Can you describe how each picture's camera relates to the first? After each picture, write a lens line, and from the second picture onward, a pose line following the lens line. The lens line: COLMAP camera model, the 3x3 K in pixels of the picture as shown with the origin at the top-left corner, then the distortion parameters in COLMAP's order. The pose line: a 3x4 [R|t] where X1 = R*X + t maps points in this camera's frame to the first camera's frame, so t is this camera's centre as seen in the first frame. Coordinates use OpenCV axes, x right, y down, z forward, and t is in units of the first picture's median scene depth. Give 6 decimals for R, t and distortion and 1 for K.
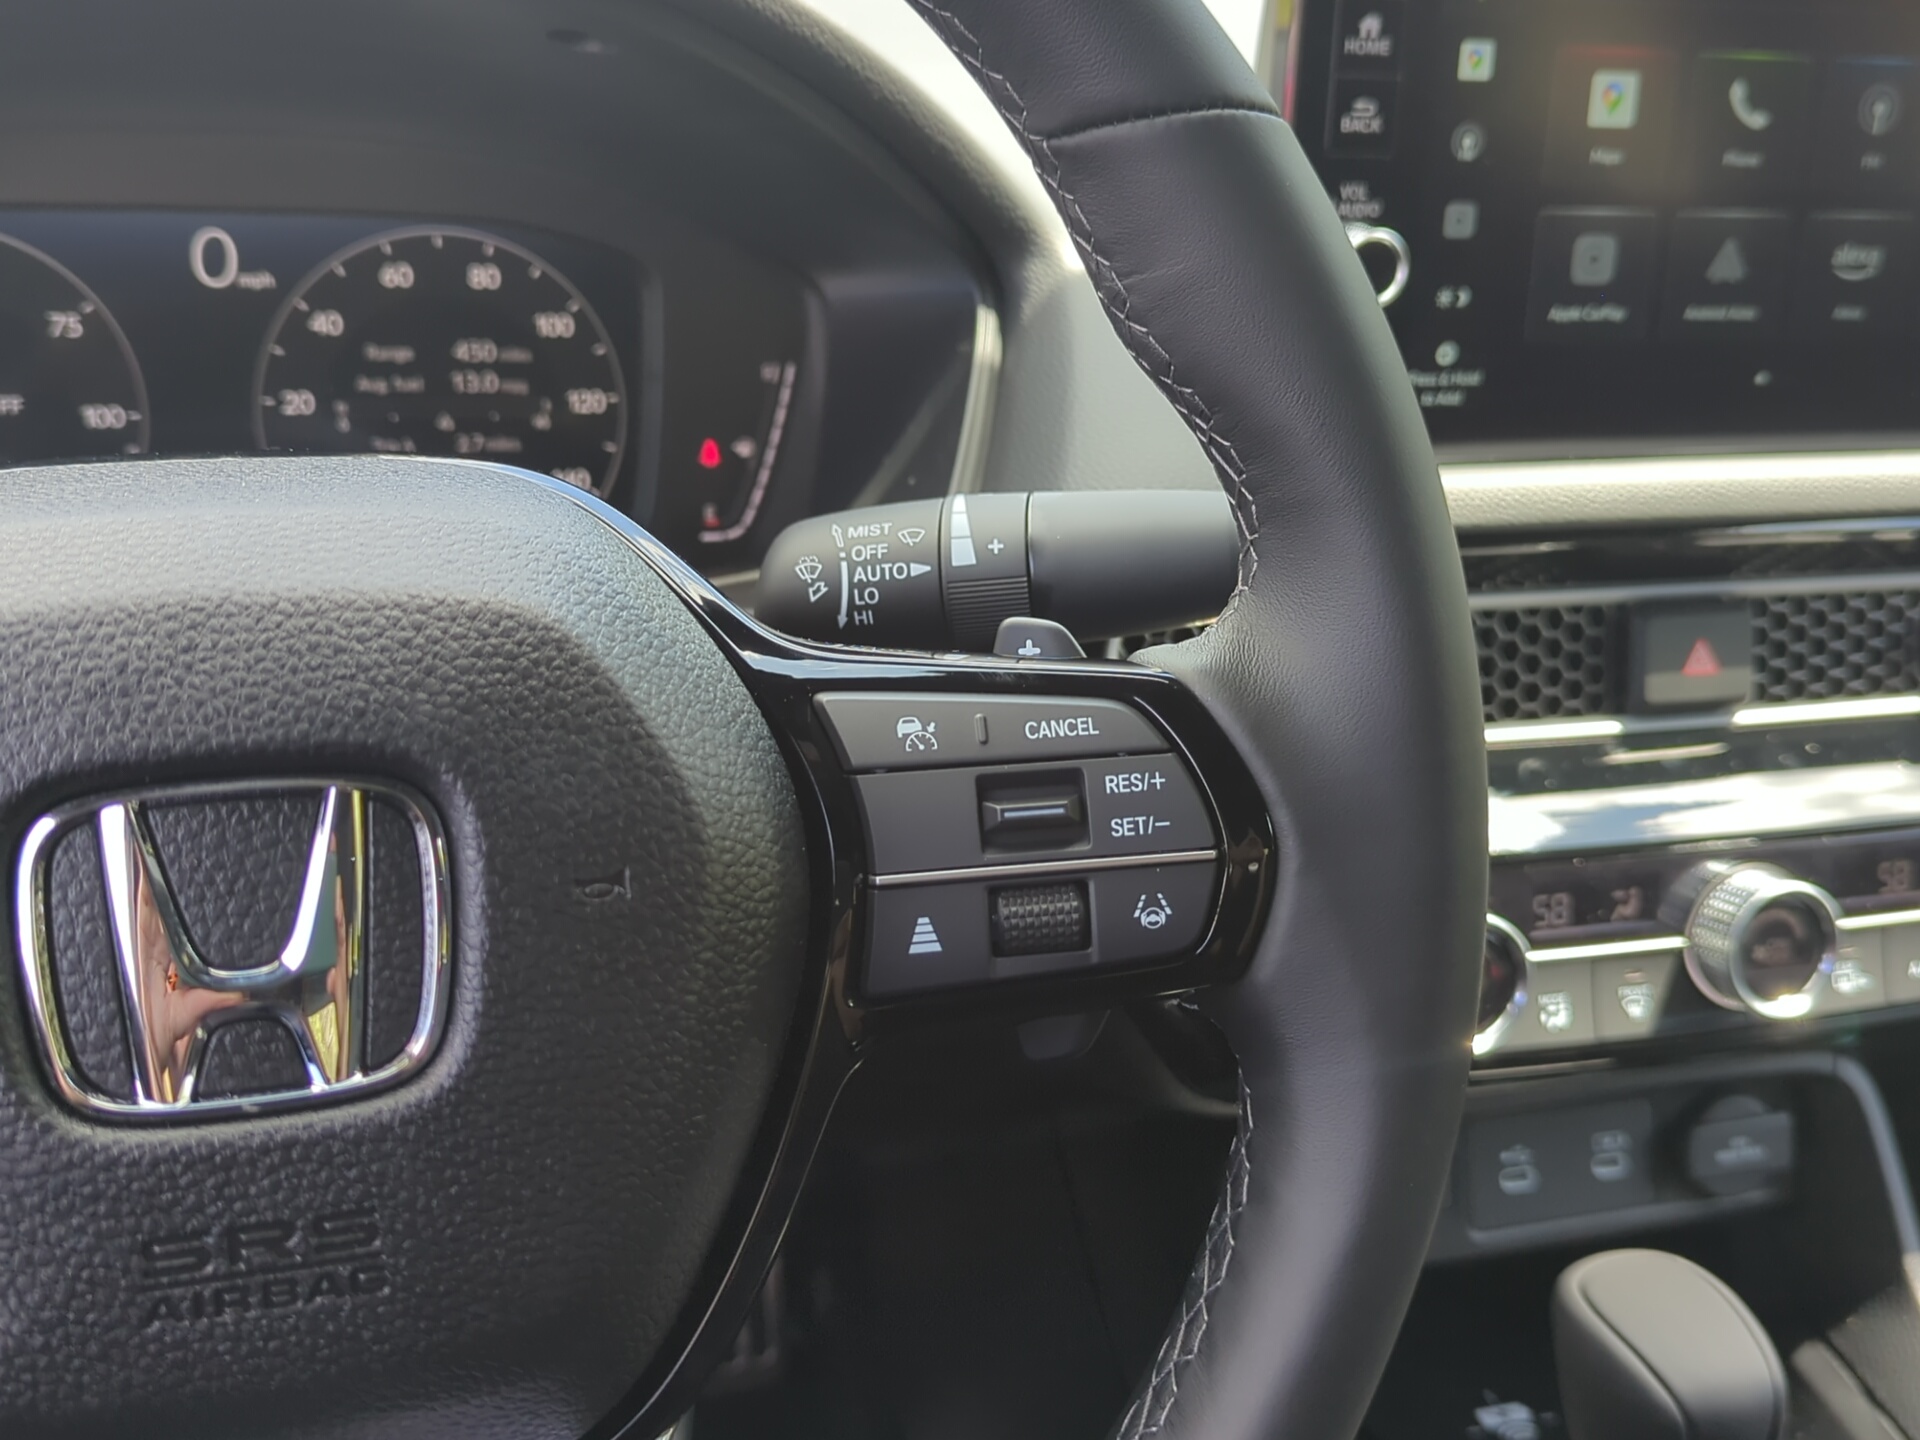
lens RADIAL K [[2207.3, 0, 992.3], [0, 2207.3, 683.1], [0, 0, 1]] dist [0.014224, 0.000000]
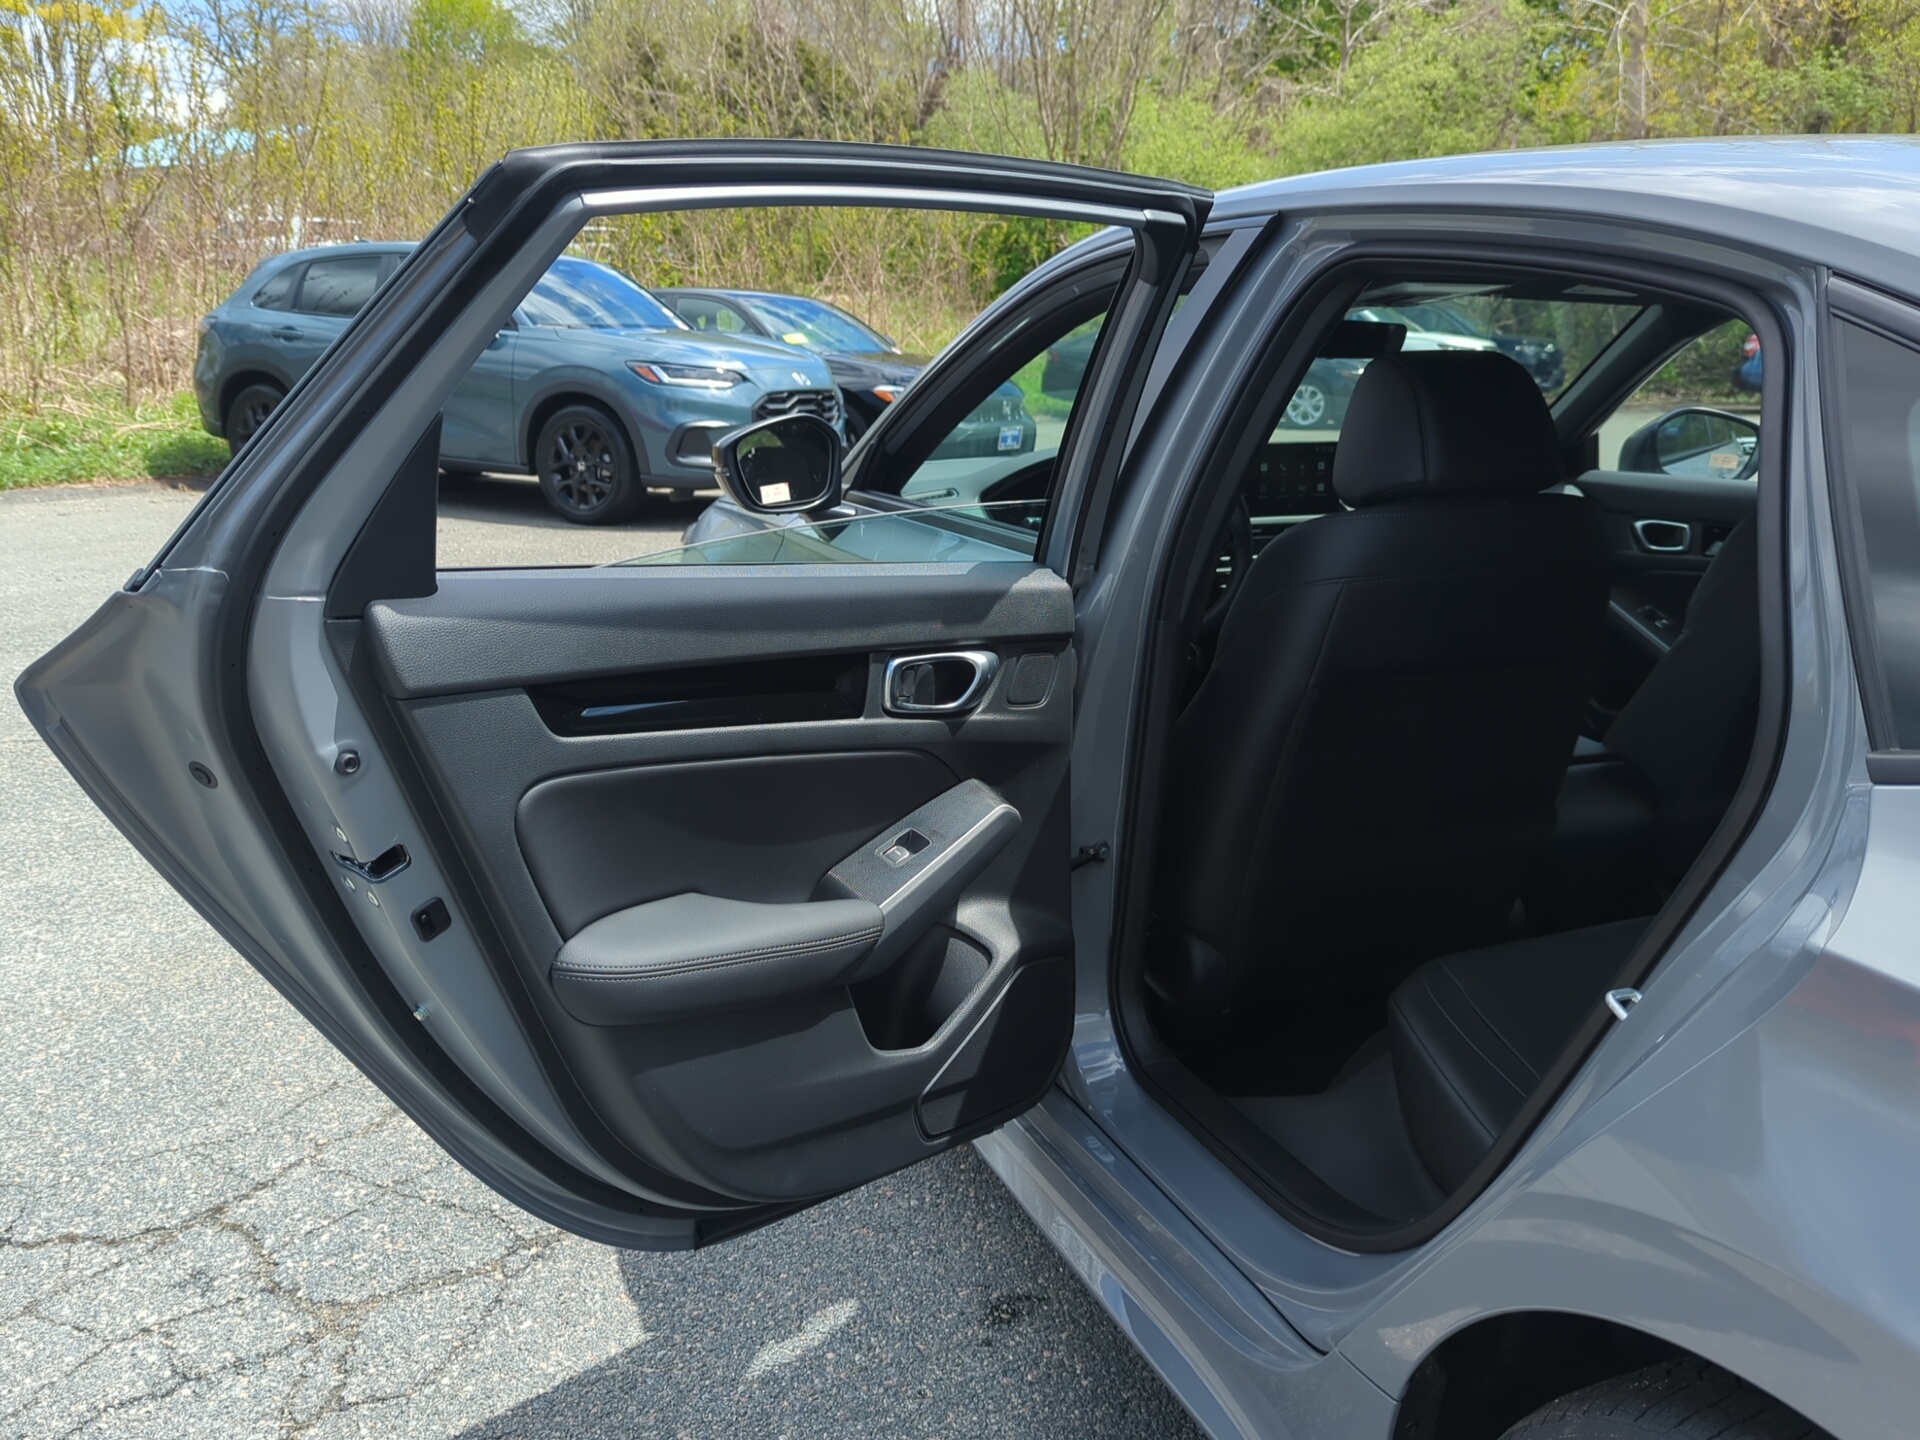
lens RADIAL K [[1536.6, 0, 965.7], [0, 1536.6, 704.1], [0, 0, 1]] dist [0.049004, -0.030101]
pose [[0.997907, -0.058700, 0.027137, -1.423465], [0.061448, 0.991464, -0.114993, 1.669201], [-0.020155, 0.116419, 0.992996, -6.341509]]
